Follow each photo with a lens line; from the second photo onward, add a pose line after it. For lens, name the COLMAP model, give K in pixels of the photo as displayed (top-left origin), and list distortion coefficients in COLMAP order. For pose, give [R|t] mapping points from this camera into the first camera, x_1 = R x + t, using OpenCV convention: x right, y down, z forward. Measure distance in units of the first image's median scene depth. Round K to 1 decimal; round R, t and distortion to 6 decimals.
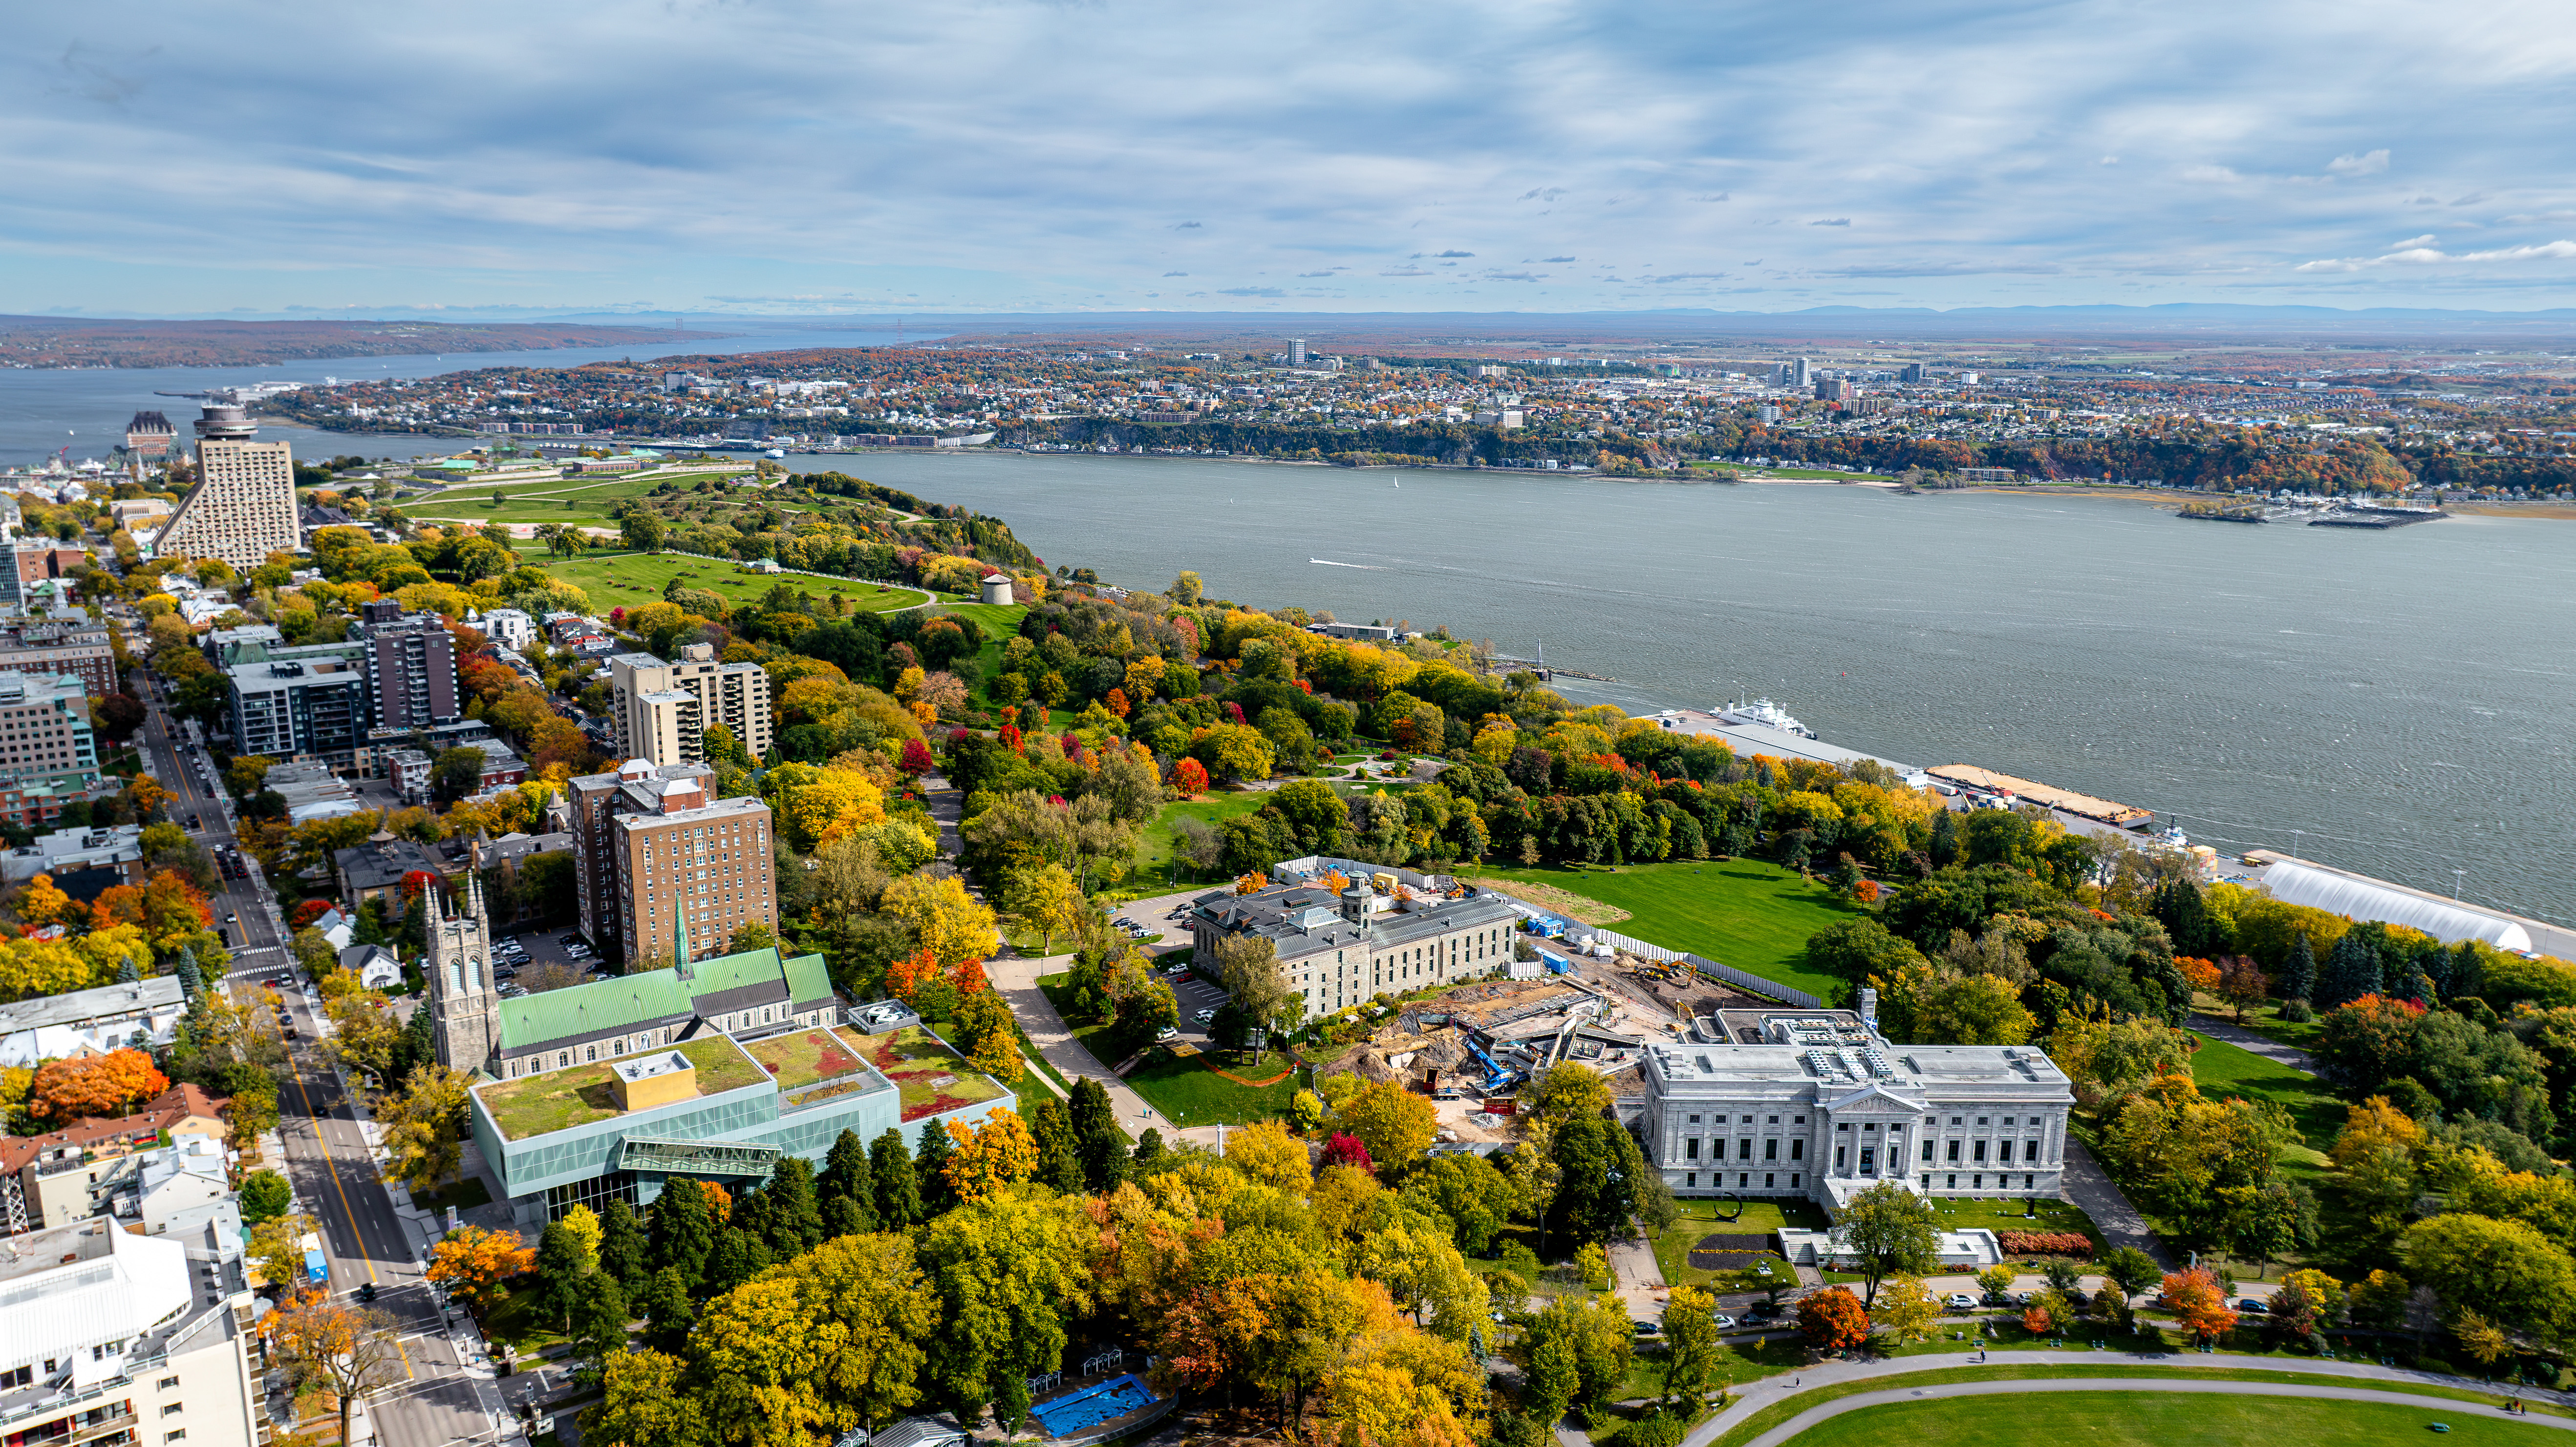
lens RADIAL K [[1733.6, 0, 1288.0], [0, 1733.6, 723.5], [0, 0, 1]] dist [-0.099843, 0.064039]
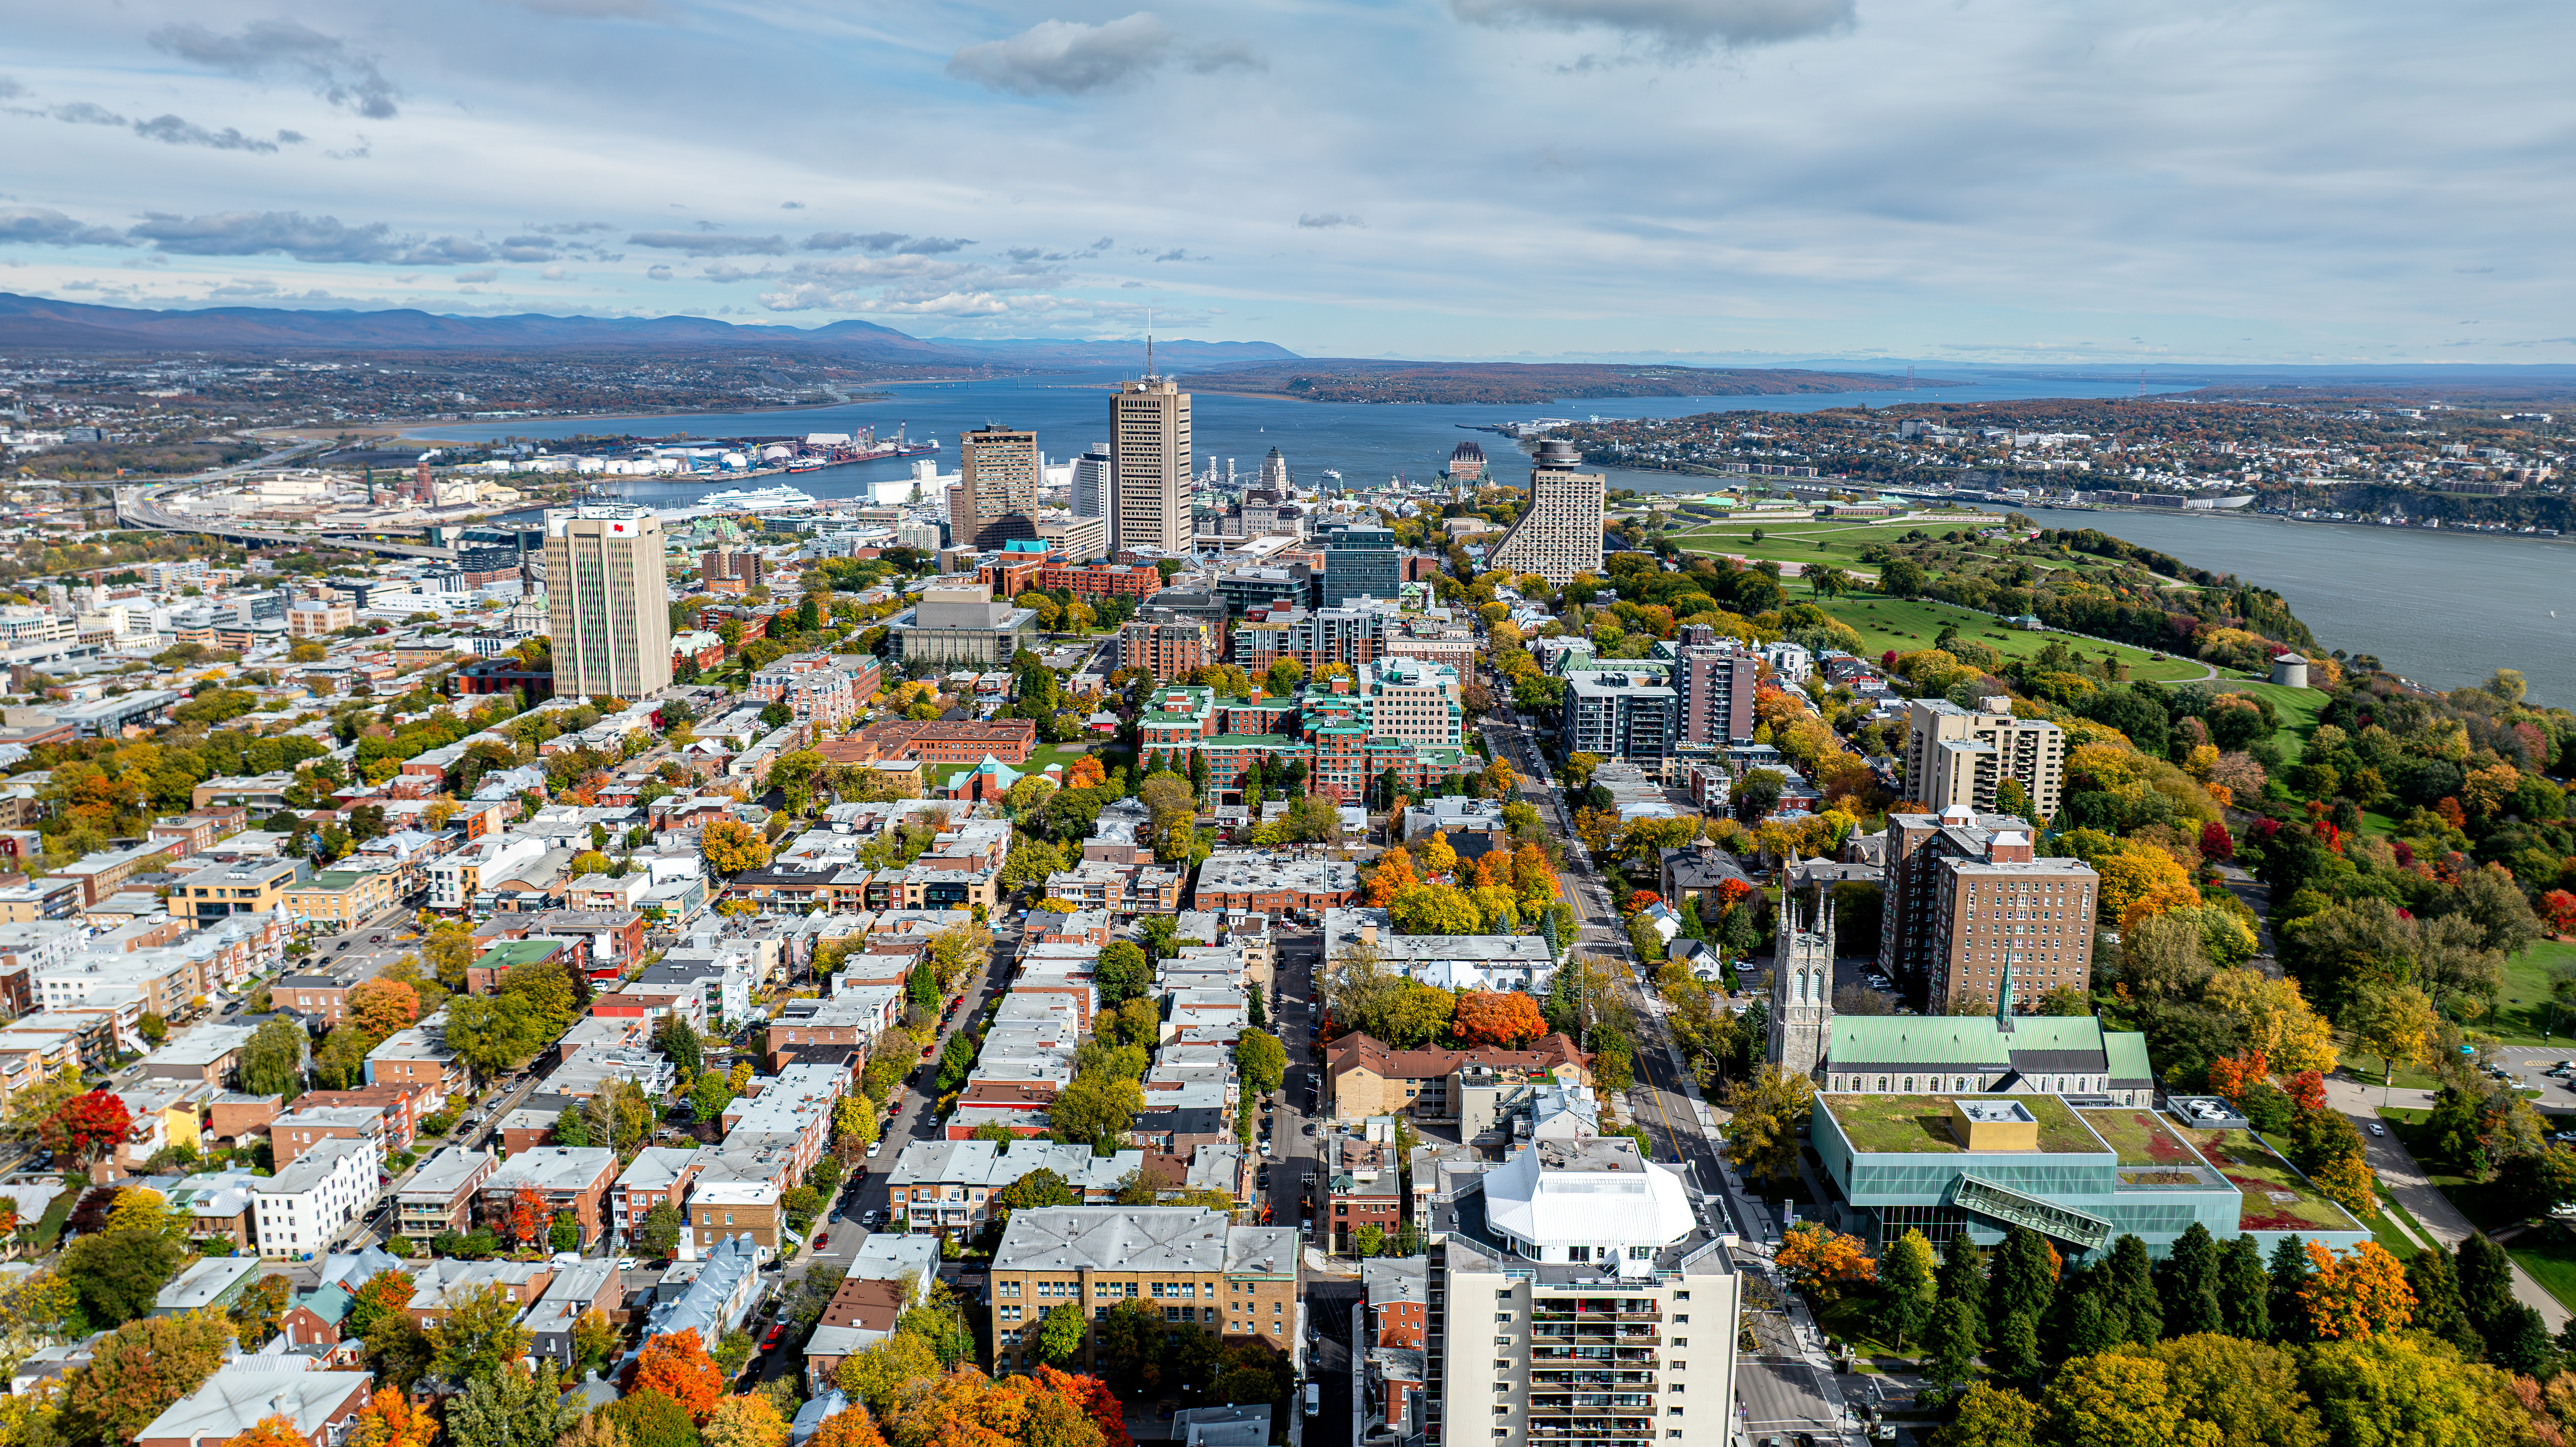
lens RADIAL K [[1752.2, 0, 1288.0], [0, 1752.2, 723.5], [0, 0, 1]] dist [-0.083301, 0.040110]
pose [[0.795919, 0.111738, -0.595003, -0.086863], [-0.128685, 0.991586, 0.014076, 0.009356], [0.591569, 0.065365, 0.803601, -0.054329]]
